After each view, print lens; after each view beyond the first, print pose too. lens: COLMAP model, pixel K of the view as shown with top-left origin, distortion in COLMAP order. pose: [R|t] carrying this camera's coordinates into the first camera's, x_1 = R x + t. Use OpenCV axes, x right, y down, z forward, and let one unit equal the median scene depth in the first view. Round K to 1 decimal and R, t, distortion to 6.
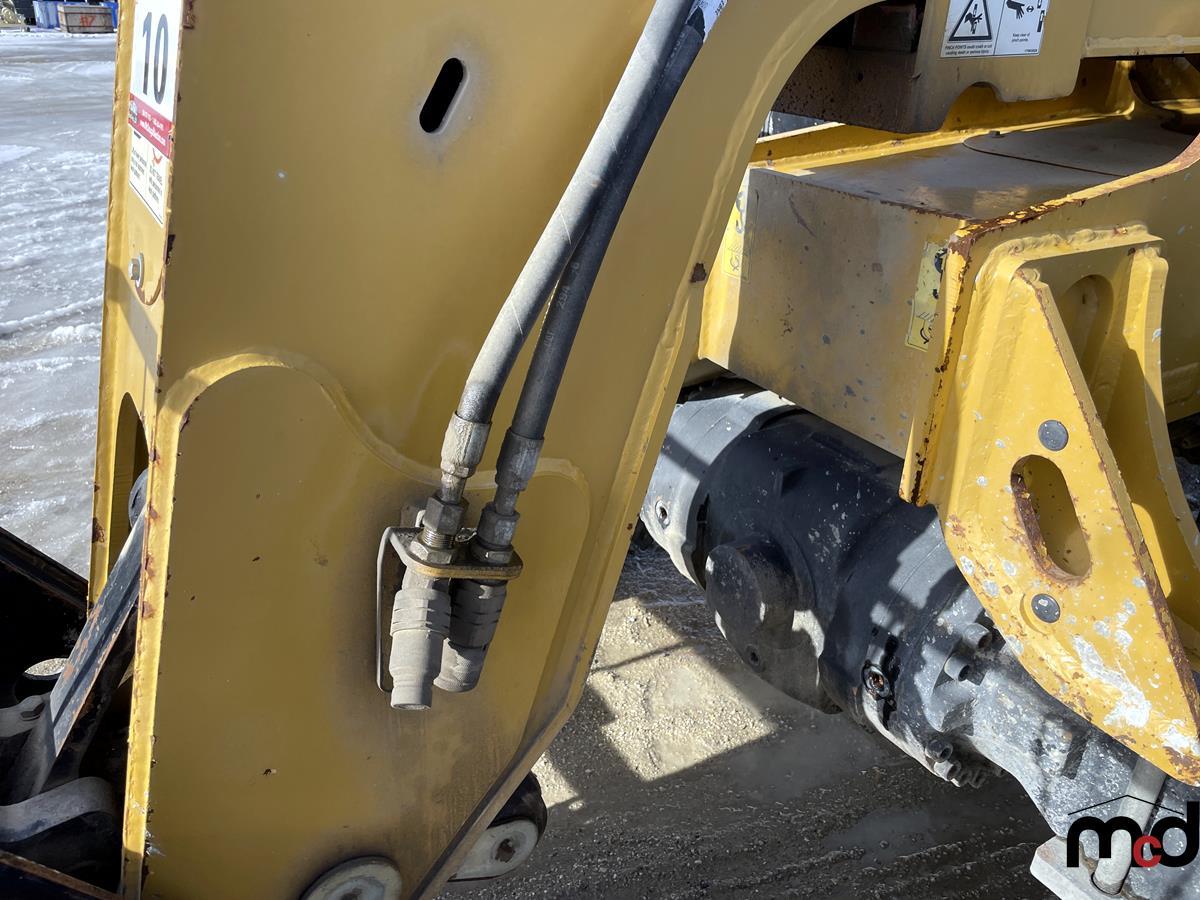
lens RADIAL K [[907.1, 0, 595.0], [0, 907.1, 456.9], [0, 0, 1]] dist [0.079242, -0.110802]
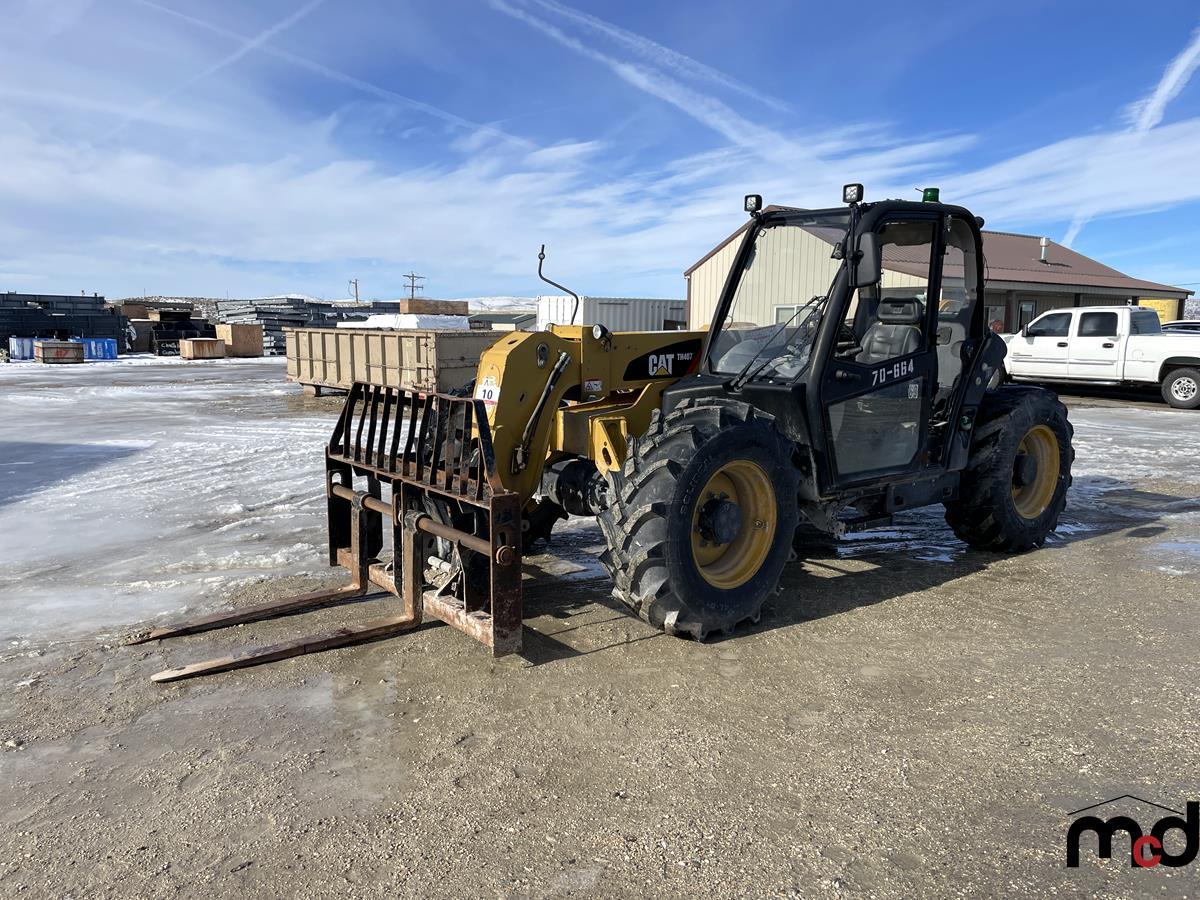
lens RADIAL K [[907.1, 0, 595.0], [0, 907.1, 456.9], [0, 0, 1]] dist [0.079242, -0.110802]
pose [[0.993614, -0.021359, 0.110796, -0.080717], [0.055241, 0.948279, -0.312596, 0.517416], [-0.098389, 0.316720, 0.943402, -1.274579]]
